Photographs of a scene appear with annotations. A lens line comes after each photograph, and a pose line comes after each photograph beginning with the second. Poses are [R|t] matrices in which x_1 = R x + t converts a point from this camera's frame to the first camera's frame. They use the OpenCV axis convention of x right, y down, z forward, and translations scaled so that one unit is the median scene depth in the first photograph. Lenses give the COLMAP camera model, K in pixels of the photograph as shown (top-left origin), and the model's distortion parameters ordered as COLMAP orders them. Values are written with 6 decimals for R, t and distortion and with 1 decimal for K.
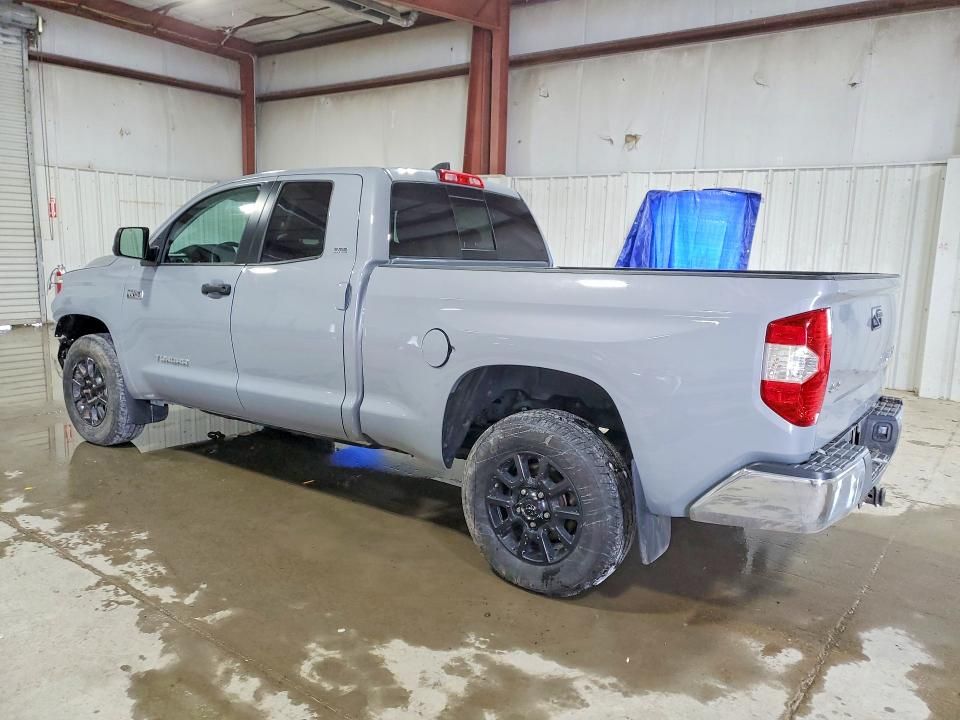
lens RADIAL K [[758.0, 0, 480.0], [0, 758.0, 360.0], [0, 0, 1]] dist [0.013025, 0.003417]
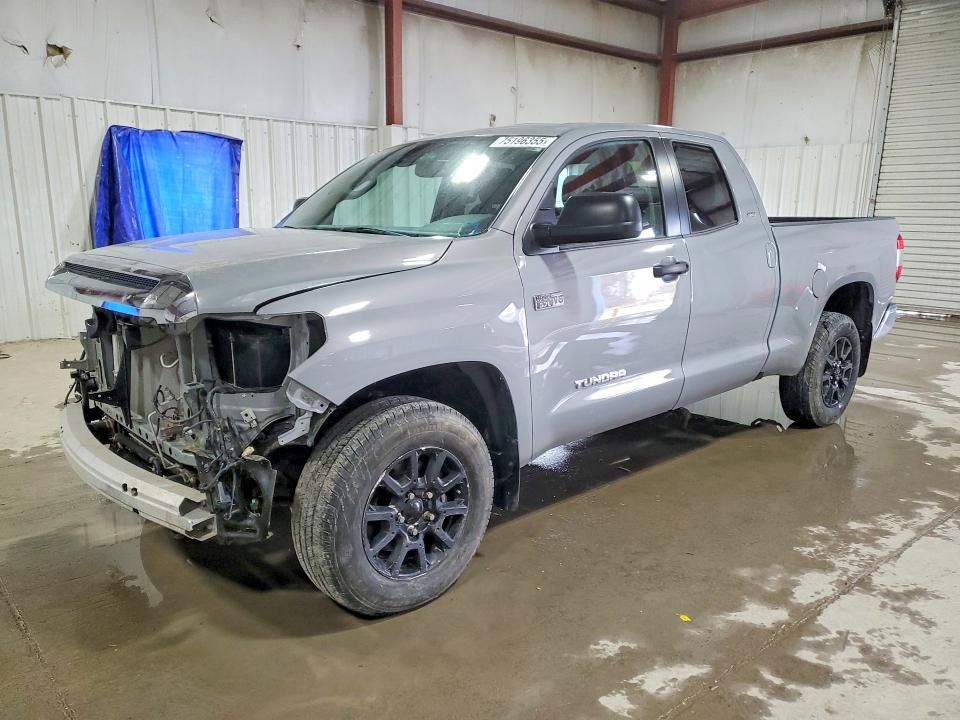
lens RADIAL K [[750.8, 0, 478.9], [0, 750.8, 384.4], [0, 0, 1]] dist [0.009135, 0.004370]
pose [[0.194011, -0.254373, 0.947446, -1.387580], [0.141645, 0.962940, 0.229528, -0.221453], [-0.970719, 0.089670, 0.222852, 1.197305]]
